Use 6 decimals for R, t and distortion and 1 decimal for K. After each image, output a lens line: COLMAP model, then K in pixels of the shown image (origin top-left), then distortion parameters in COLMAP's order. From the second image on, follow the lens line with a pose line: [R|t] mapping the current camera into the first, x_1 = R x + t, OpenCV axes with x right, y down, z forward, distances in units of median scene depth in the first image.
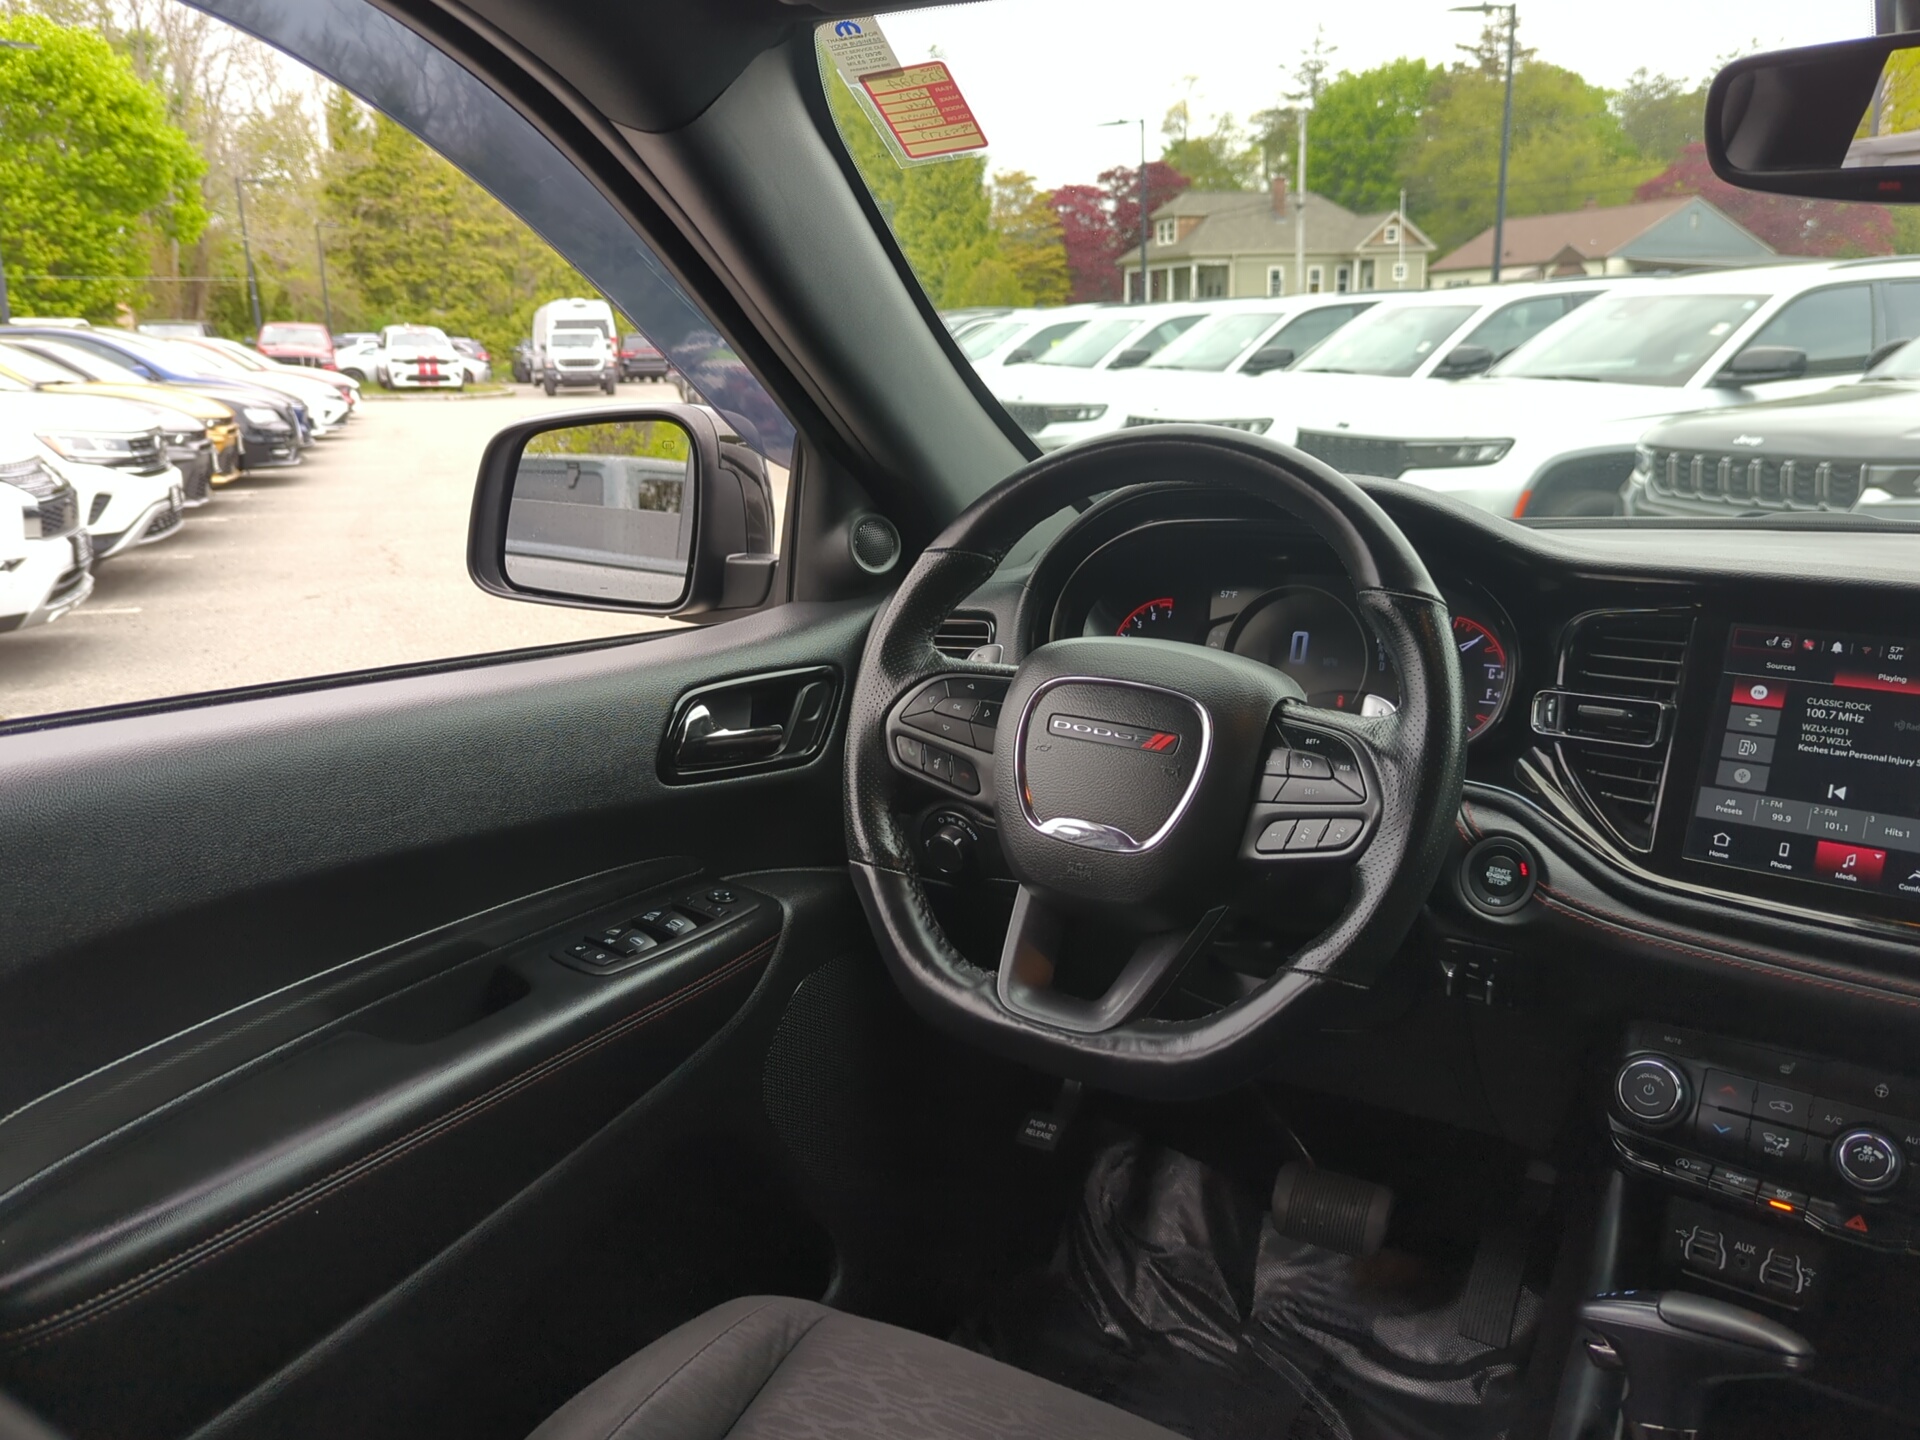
lens RADIAL K [[1554.4, 0, 971.4], [0, 1554.4, 697.8], [0, 0, 1]] dist [0.058350, -0.054551]
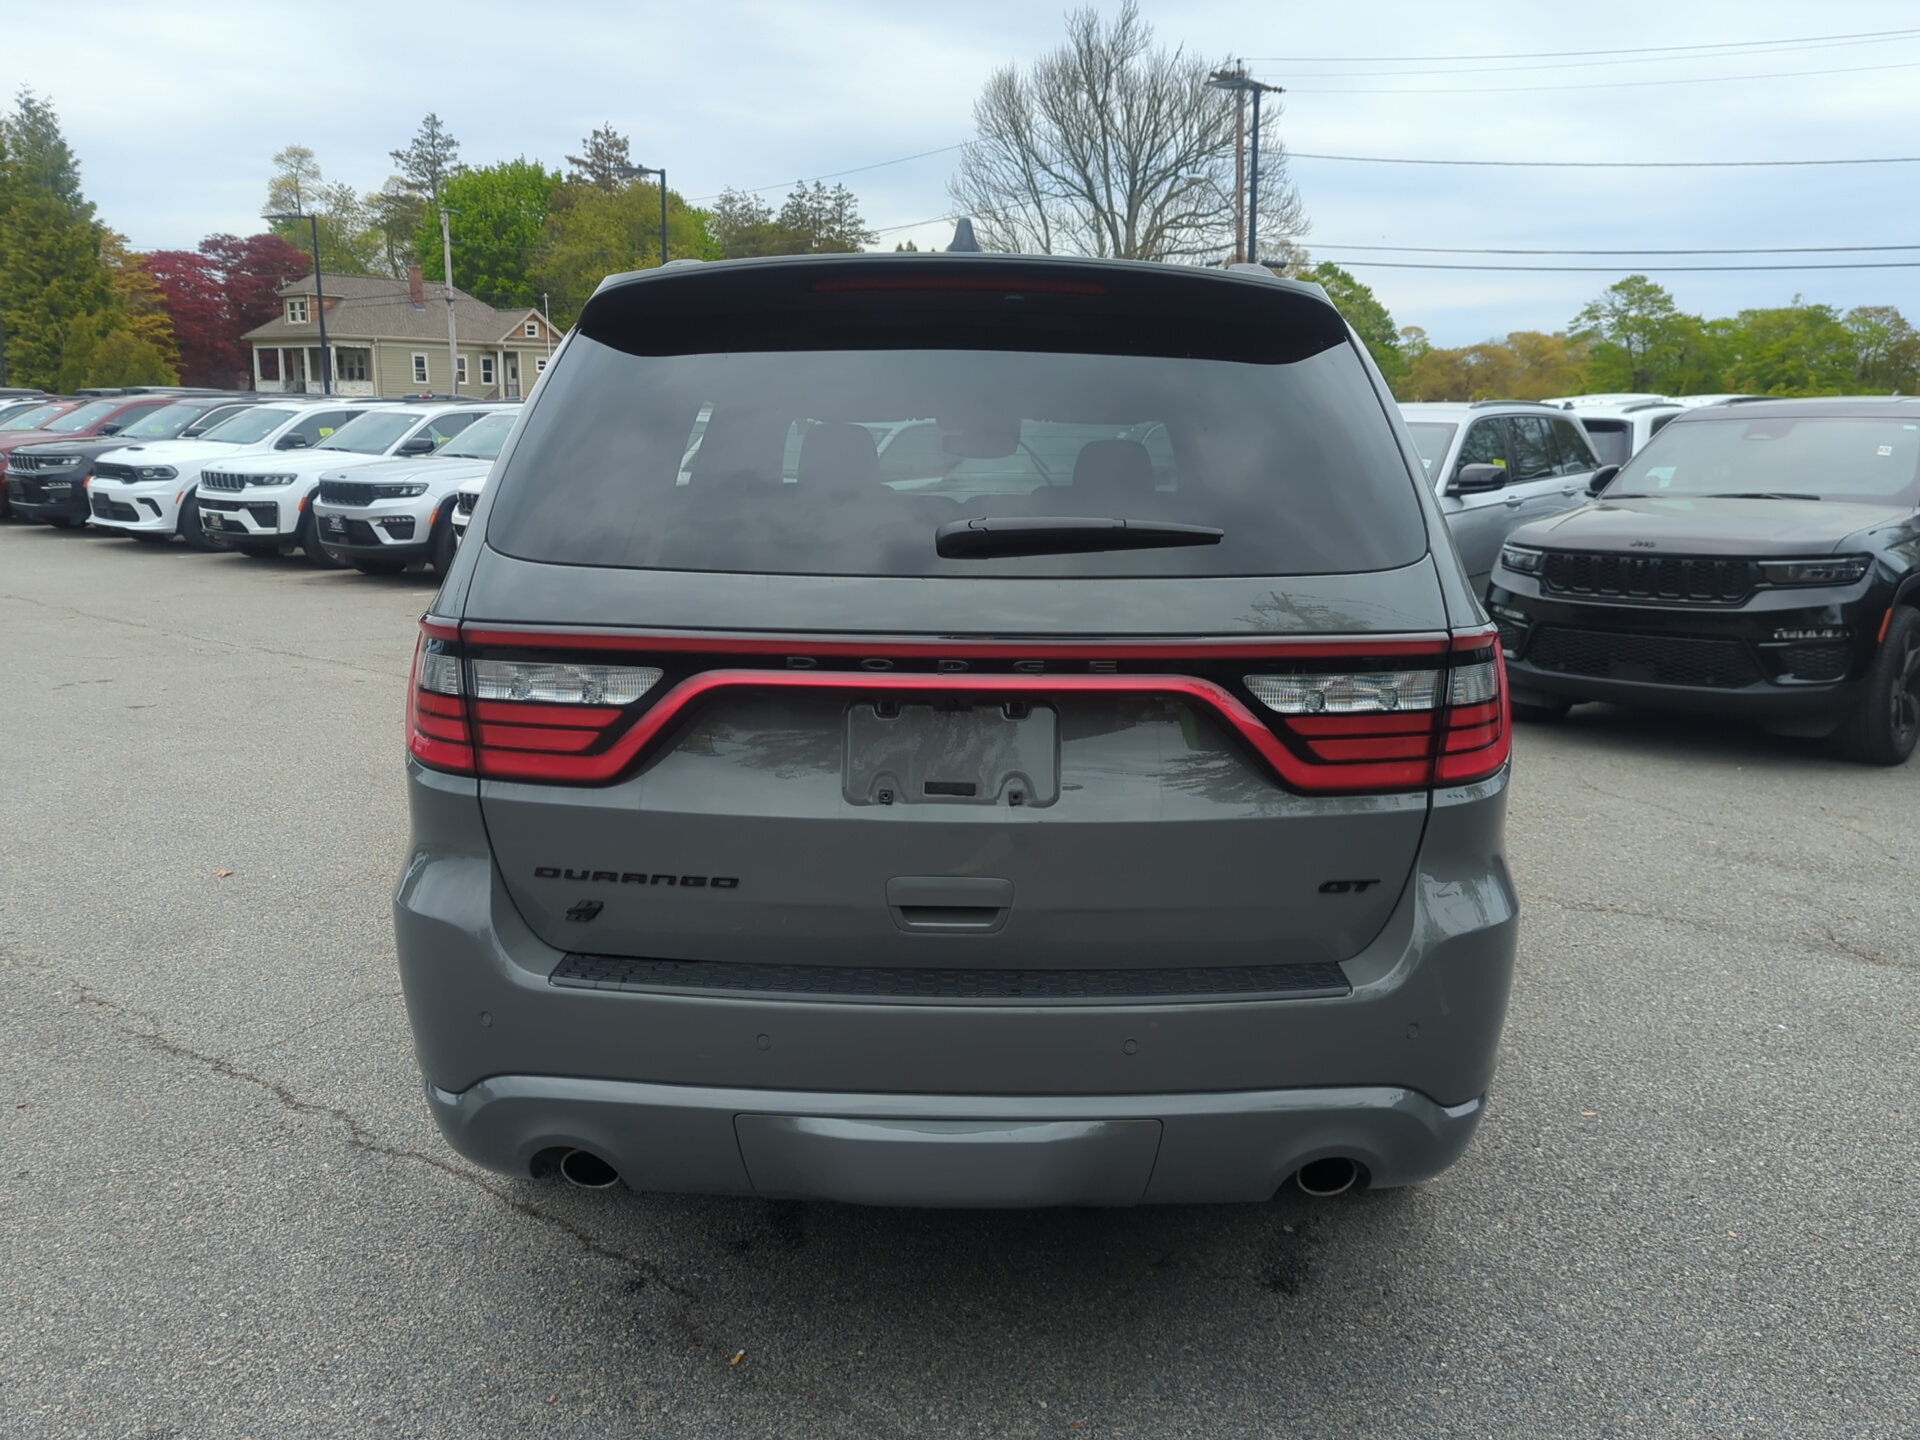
lens RADIAL K [[1558.1, 0, 973.4], [0, 1558.1, 705.1], [0, 0, 1]] dist [0.062622, -0.048531]
pose [[0.859512, -0.060299, 0.507547, -0.731653], [0.085128, 0.996035, -0.025826, 0.240909], [-0.503977, 0.065404, 0.861237, -1.228931]]
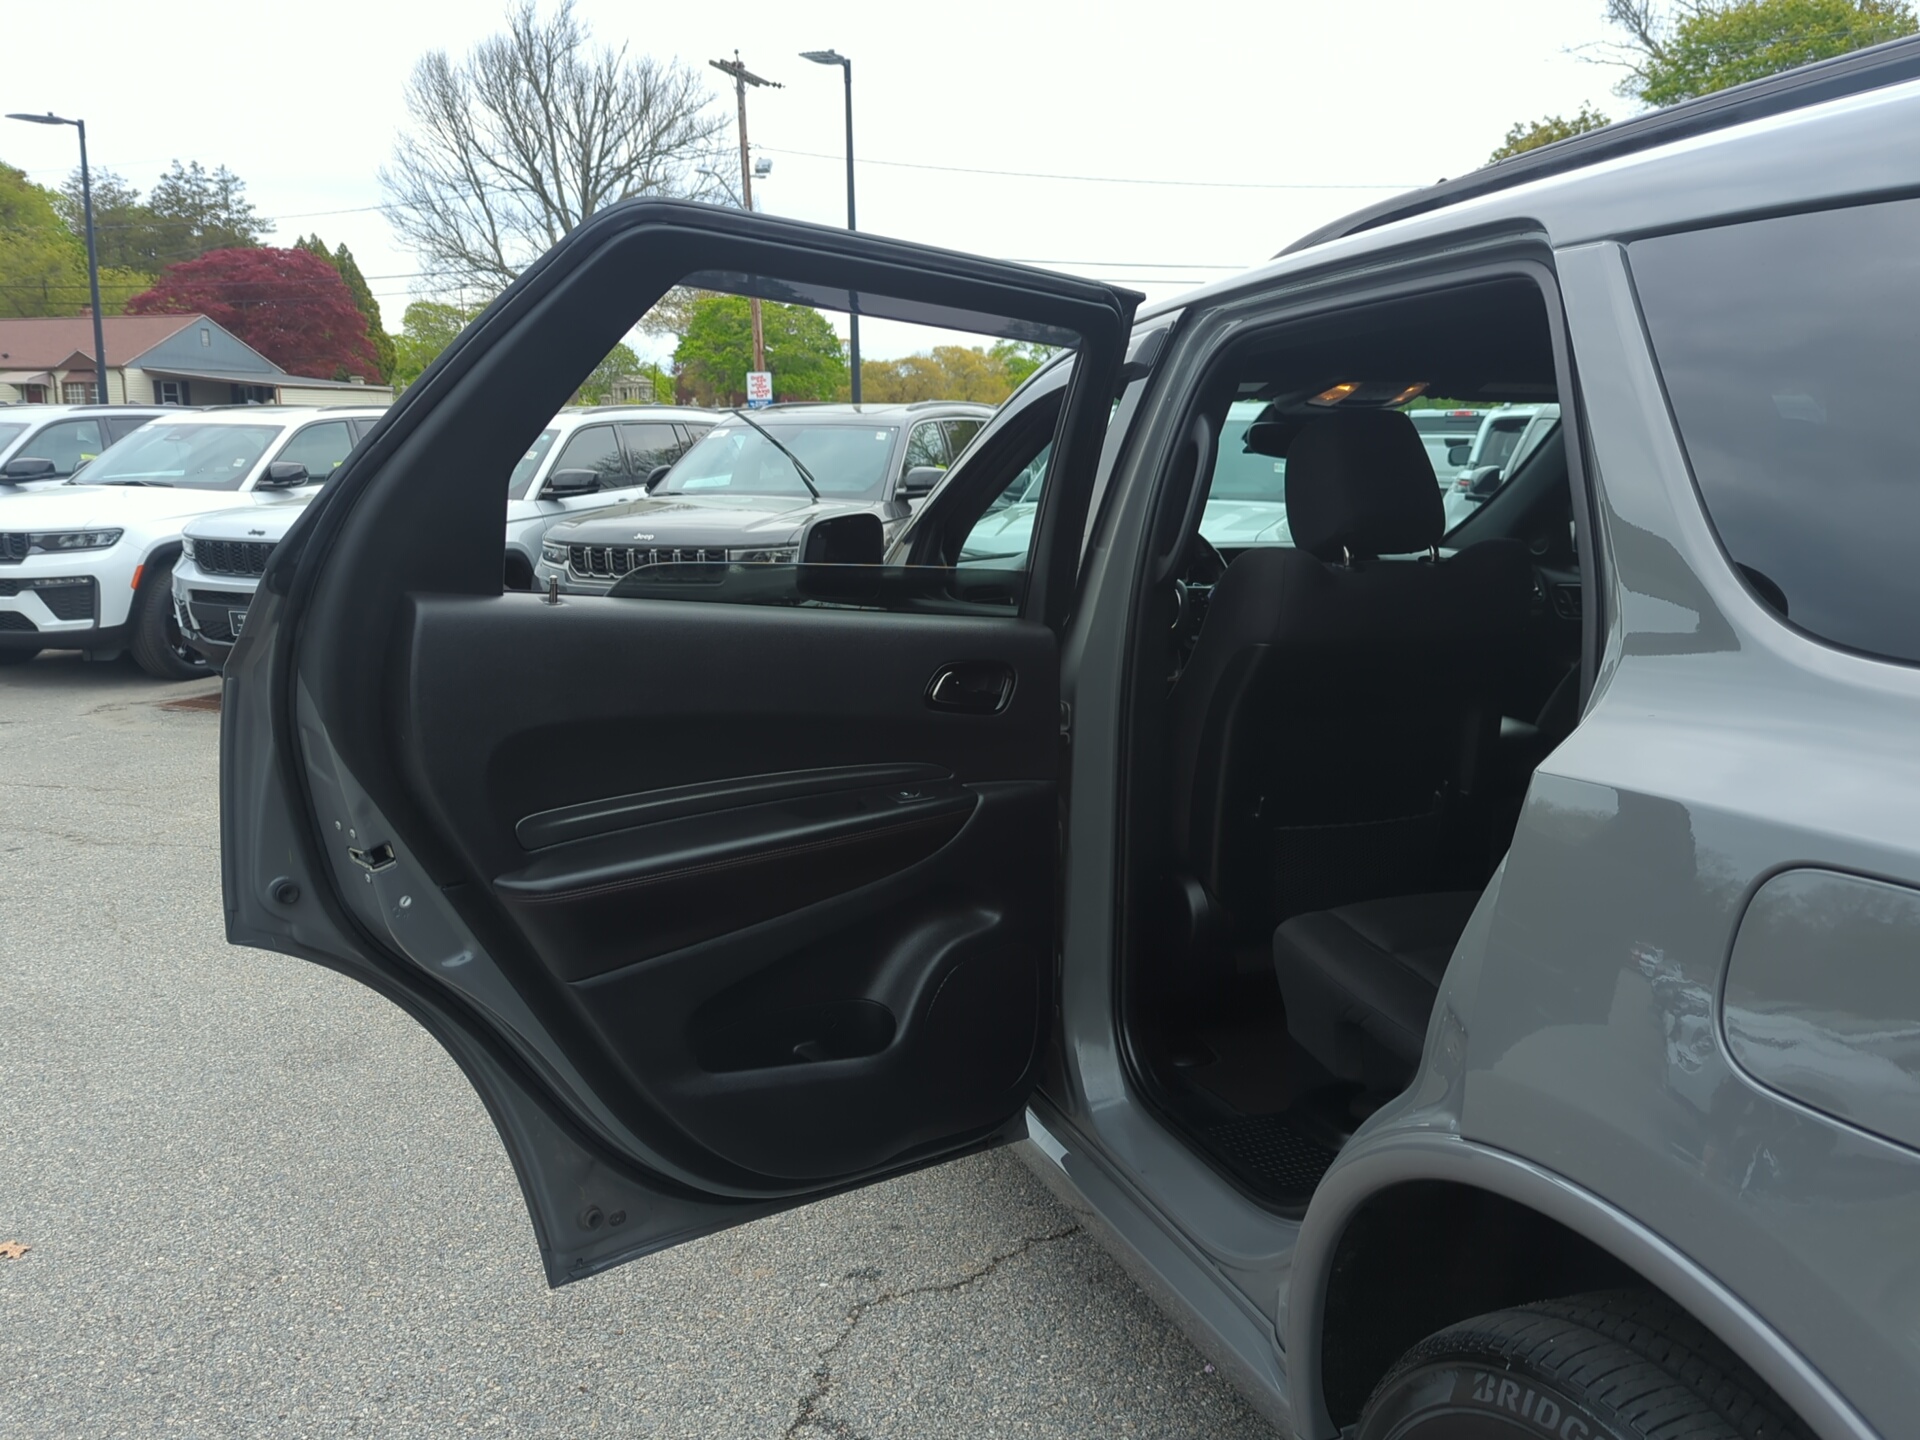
lens RADIAL K [[1554.4, 0, 981.1], [0, 1554.4, 708.4], [0, 0, 1]] dist [0.058350, -0.054551]
pose [[0.624197, -0.112561, 0.773116, -0.874162], [0.160028, 0.987006, 0.014499, 0.038954], [-0.764702, 0.114670, 0.634099, -0.231357]]
